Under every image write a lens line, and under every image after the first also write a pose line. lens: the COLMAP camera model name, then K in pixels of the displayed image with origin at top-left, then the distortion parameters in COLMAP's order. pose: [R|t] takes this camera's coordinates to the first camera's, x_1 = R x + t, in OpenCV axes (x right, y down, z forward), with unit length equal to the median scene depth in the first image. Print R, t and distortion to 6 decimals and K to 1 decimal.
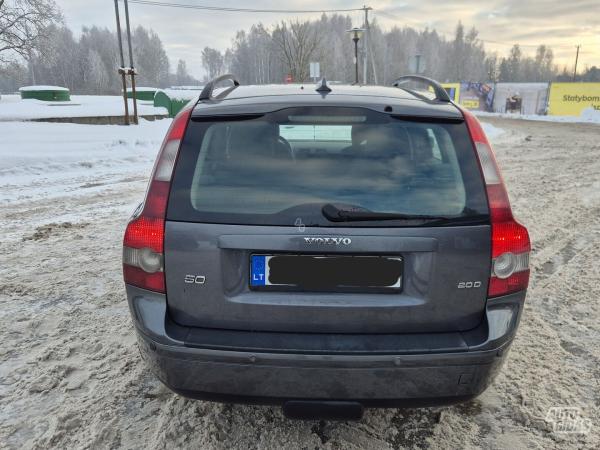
lens RADIAL K [[679.1, 0, 300.0], [0, 679.1, 225.0], [0, 0, 1]] dist [0.093180, 0.044049]
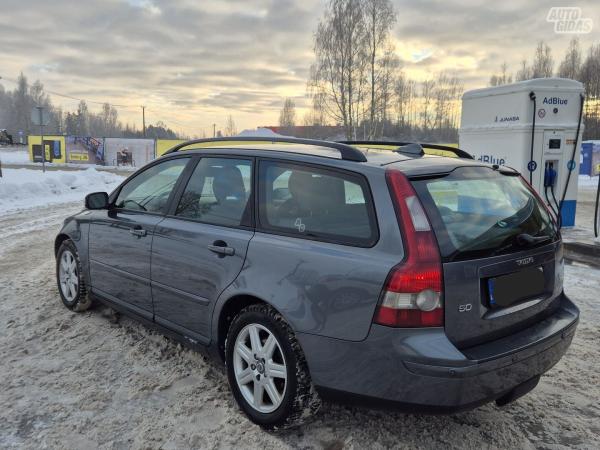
lens RADIAL K [[679.1, 0, 300.0], [0, 679.1, 225.0], [0, 0, 1]] dist [0.093180, 0.044049]
pose [[0.698895, -0.077202, 0.711045, -0.214446], [0.127064, 0.991745, -0.017214, -0.015182], [-0.703847, 0.102379, 0.702935, 0.055899]]
